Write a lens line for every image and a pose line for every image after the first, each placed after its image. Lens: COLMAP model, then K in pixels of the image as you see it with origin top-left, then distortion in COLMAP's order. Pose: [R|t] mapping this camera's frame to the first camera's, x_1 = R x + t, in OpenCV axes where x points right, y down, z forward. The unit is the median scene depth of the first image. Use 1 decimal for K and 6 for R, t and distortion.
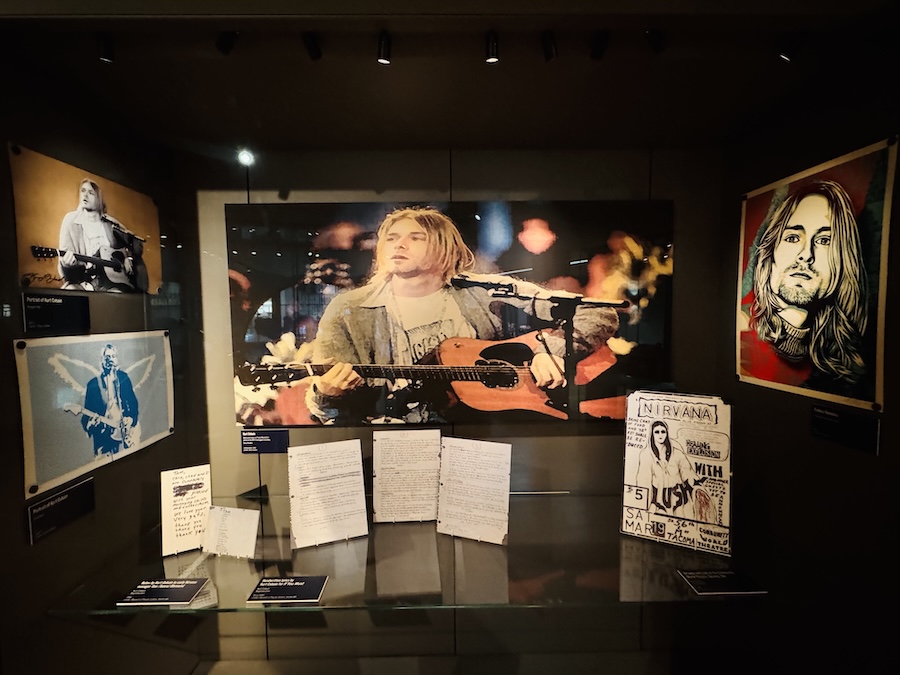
lens RADIAL K [[418.9, 0, 446.8], [0, 418.9, 336.7], [0, 0, 1]] dist [0.019921, 0.000040]
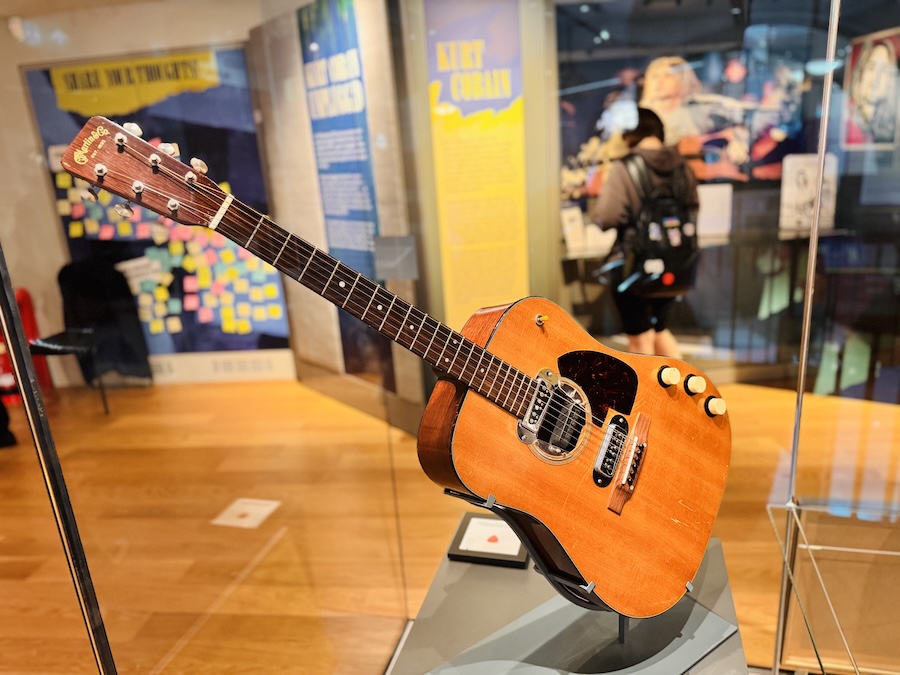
lens RADIAL K [[622.4, 0, 452.3], [0, 622.4, 339.4], [0, 0, 1]] dist [0.020639, -0.023261]
pose [[0.995412, -0.078478, 0.054738, -1.173330], [0.065286, 0.975291, 0.211056, 0.218988], [-0.069948, -0.206514, 0.975940, -1.658572]]
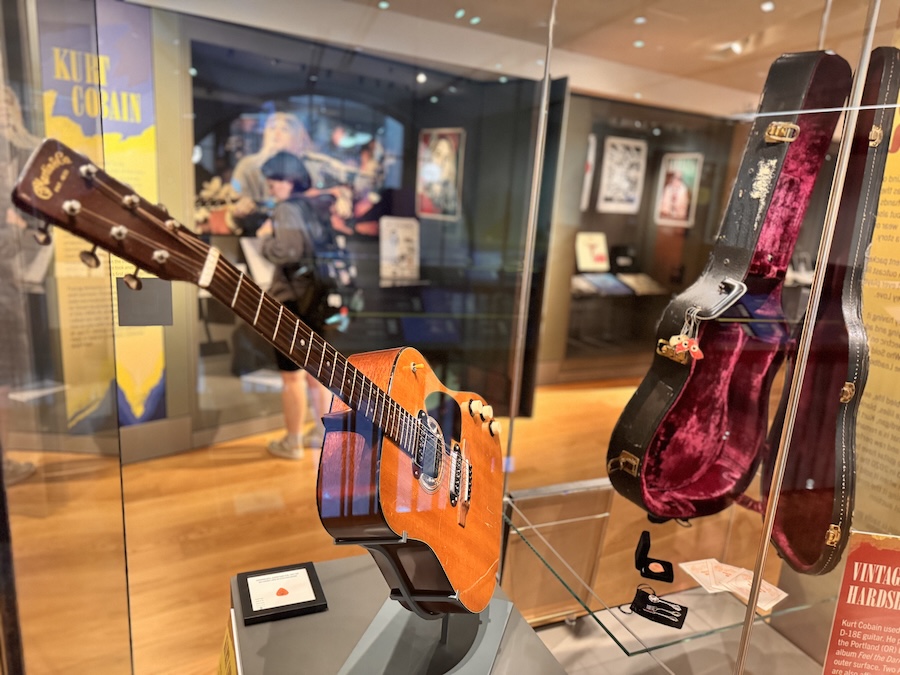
lens RADIAL K [[622.4, 0, 455.2], [0, 622.4, 346.6], [0, 0, 1]] dist [0.020639, -0.023261]
pose [[0.729793, -0.102880, 0.675883, -1.462475], [-0.026499, 0.983613, 0.178334, 0.188581], [-0.683155, -0.148057, 0.715107, -1.595236]]
